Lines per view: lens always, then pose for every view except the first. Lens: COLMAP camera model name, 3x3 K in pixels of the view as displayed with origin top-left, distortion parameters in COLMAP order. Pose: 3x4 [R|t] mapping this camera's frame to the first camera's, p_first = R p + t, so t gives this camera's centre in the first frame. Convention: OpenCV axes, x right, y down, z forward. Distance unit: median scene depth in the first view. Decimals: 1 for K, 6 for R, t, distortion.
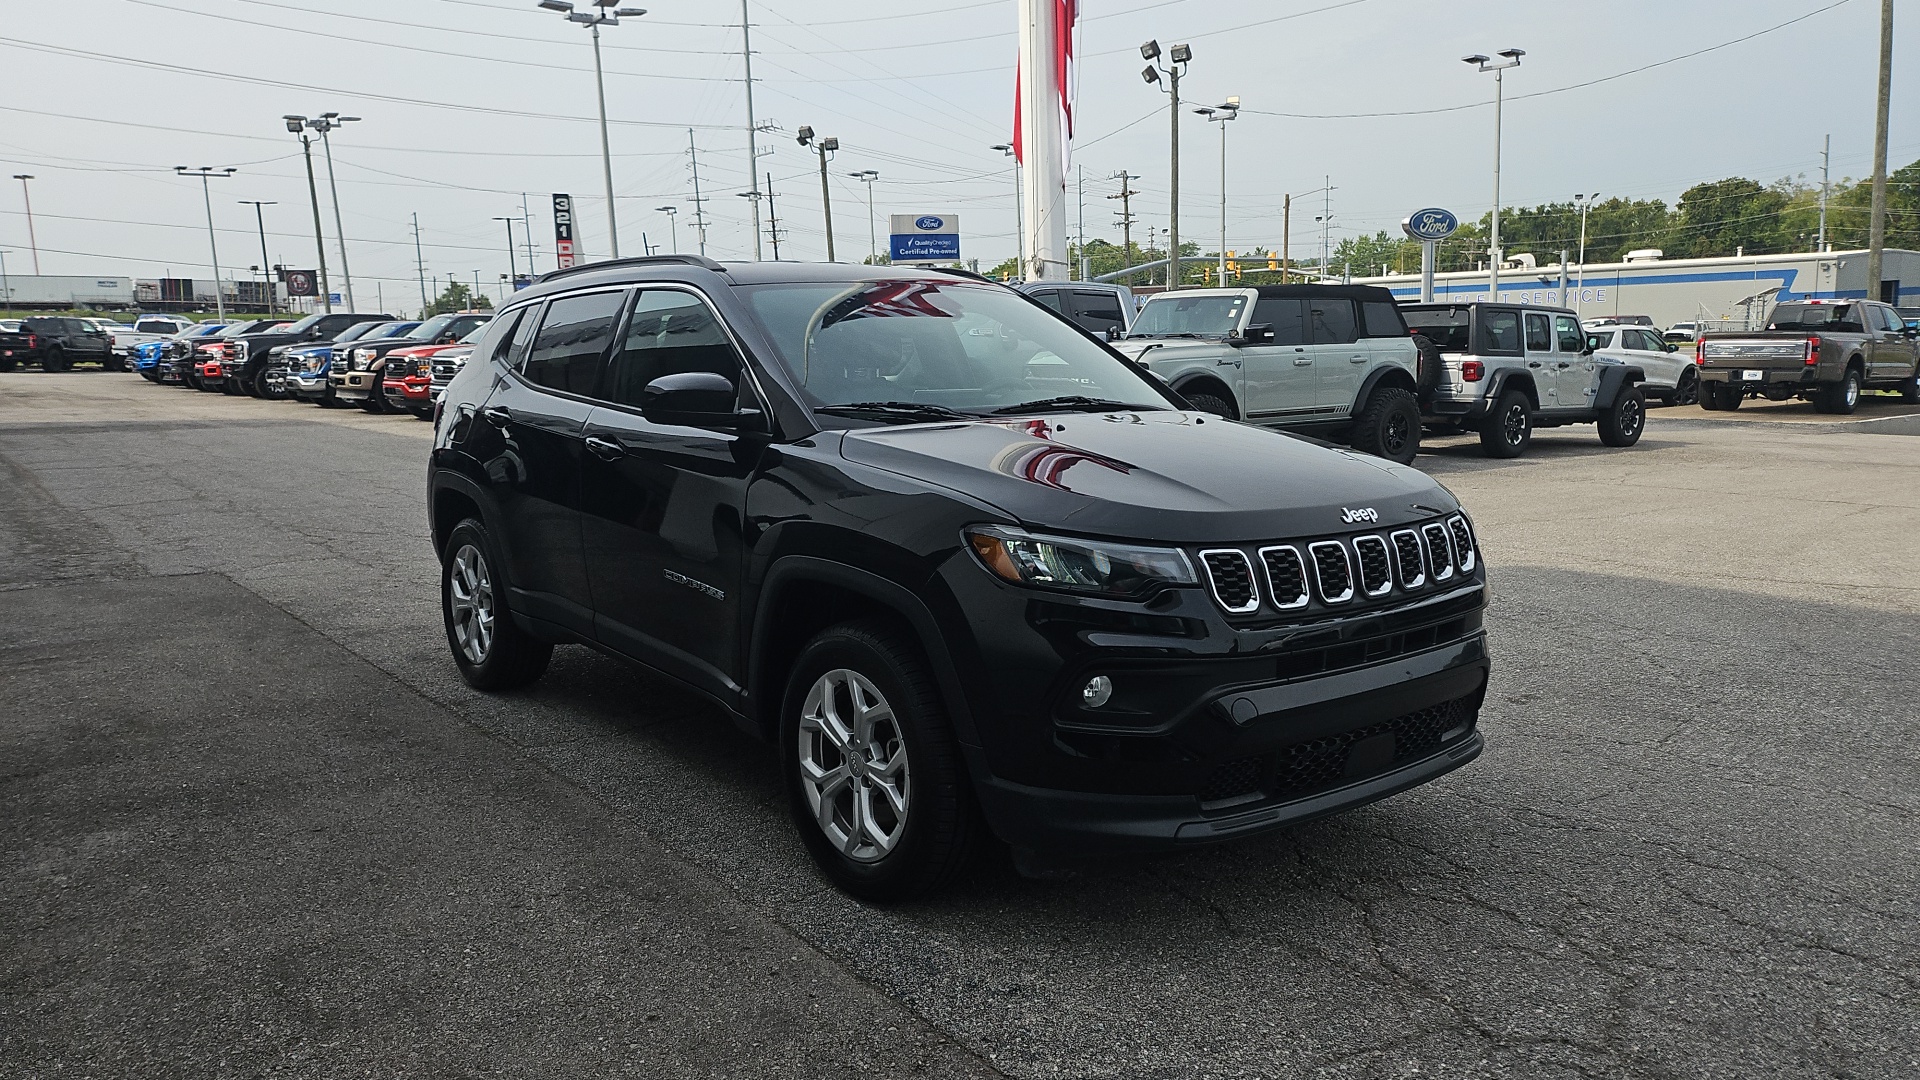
lens RADIAL K [[1328.9, 0, 958.6], [0, 1328.9, 548.7], [0, 0, 1]] dist [0.076287, -0.079826]
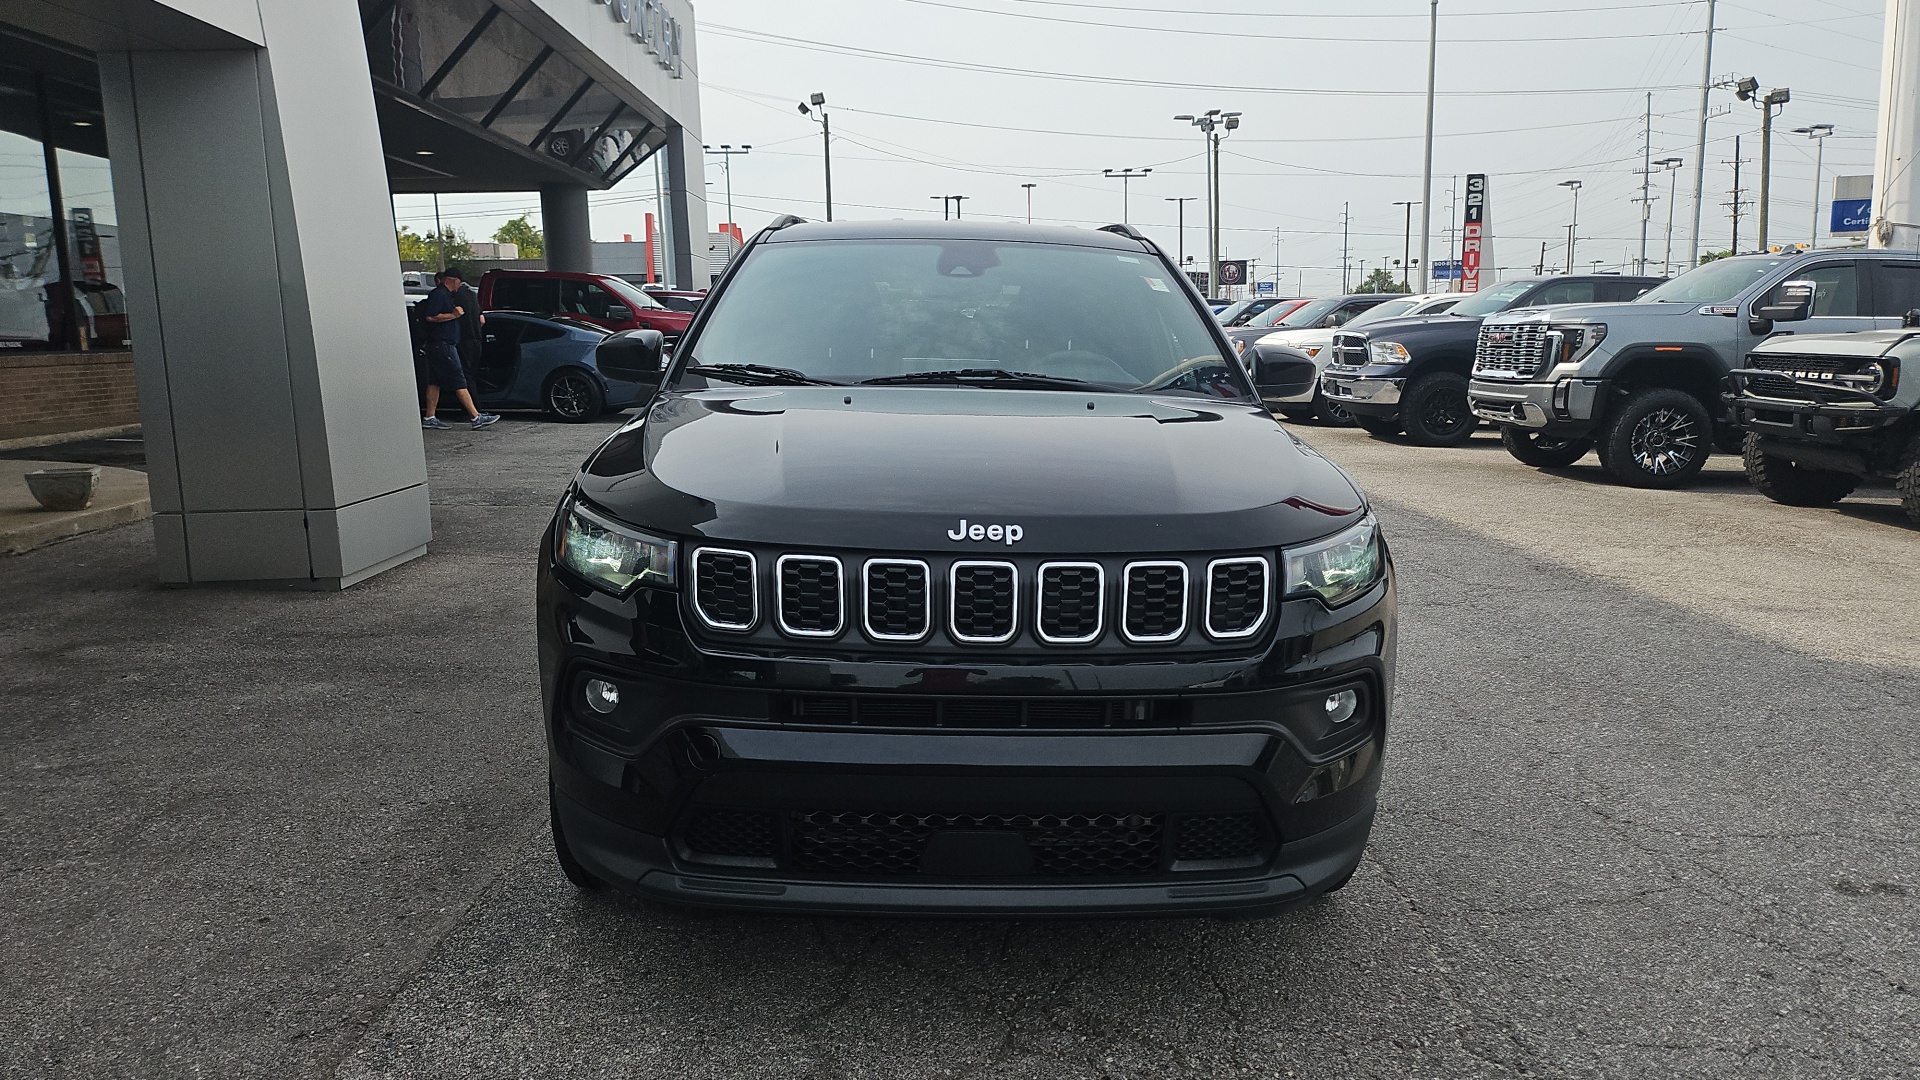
lens RADIAL K [[1333.4, 0, 933.5], [0, 1333.4, 555.8], [0, 0, 1]] dist [0.073995, -0.082077]
pose [[0.804446, 0.117912, -0.582205, 0.578196], [-0.108934, 0.992763, 0.050545, -0.037853], [0.583952, 0.022761, 0.811469, 0.309899]]
